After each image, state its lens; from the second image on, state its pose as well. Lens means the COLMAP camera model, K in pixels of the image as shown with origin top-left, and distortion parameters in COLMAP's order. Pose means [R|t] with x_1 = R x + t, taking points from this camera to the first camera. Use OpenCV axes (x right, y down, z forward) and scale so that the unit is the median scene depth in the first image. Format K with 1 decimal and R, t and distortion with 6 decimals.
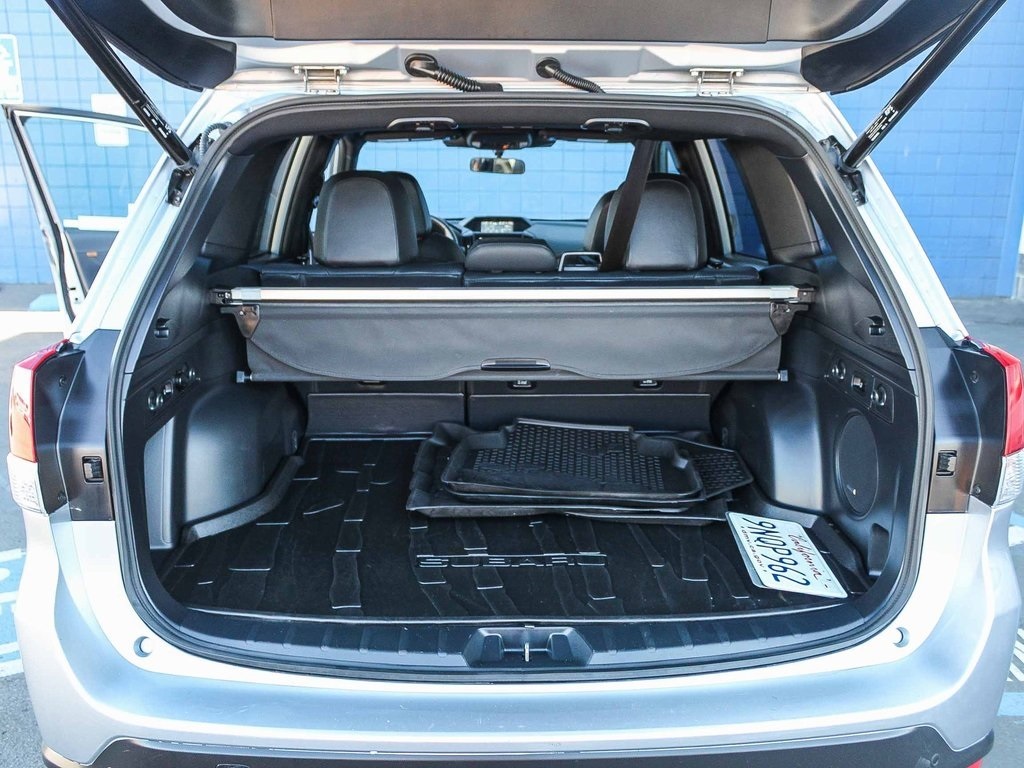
lens RADIAL K [[927.7, 0, 512.0], [0, 927.7, 384.0], [0, 0, 1]] dist [0.007633, -0.002680]
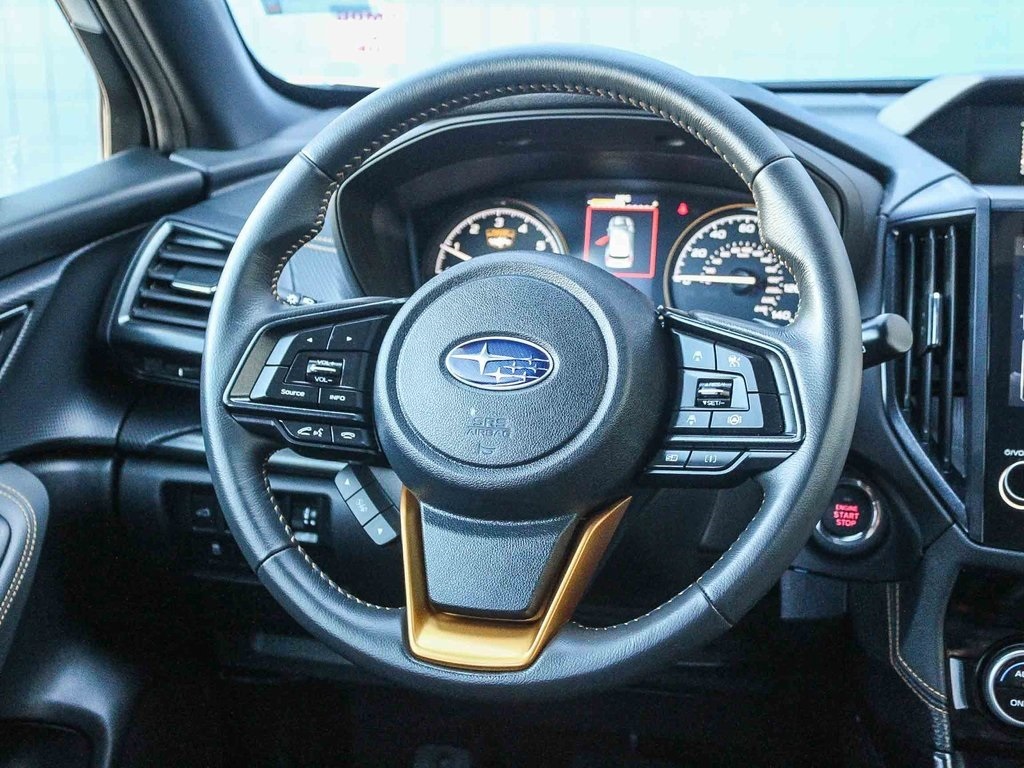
lens RADIAL K [[1566.4, 0, 512.0], [0, 1566.4, 384.0], [0, 0, 1]] dist [-0.010540, -0.049277]
pose [[0.960762, 0.060943, -0.270596, -0.042011], [-0.051464, 0.997791, 0.041996, -0.136468], [0.272558, -0.026422, 0.961776, 0.728839]]
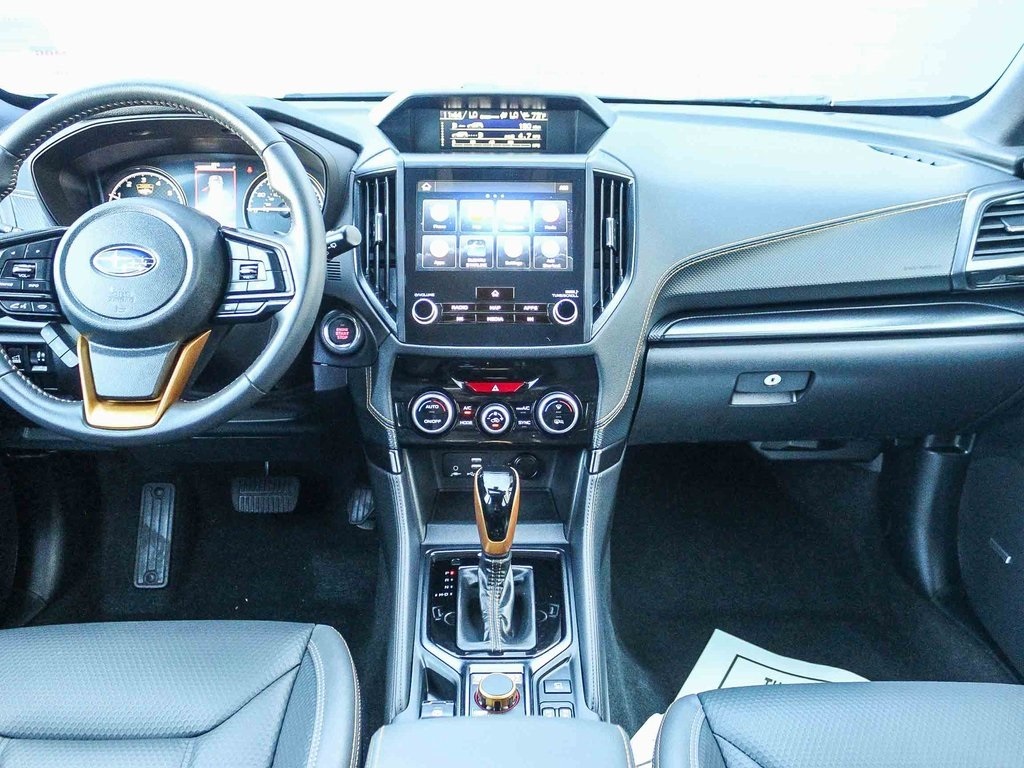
lens RADIAL K [[927.7, 0, 512.0], [0, 927.7, 384.0], [0, 0, 1]] dist [0.007633, -0.002680]
pose [[0.999934, 0.011144, -0.002616, -0.008296], [-0.010601, 0.987752, 0.155672, -0.136952], [0.004318, -0.155634, 0.987805, 0.705764]]
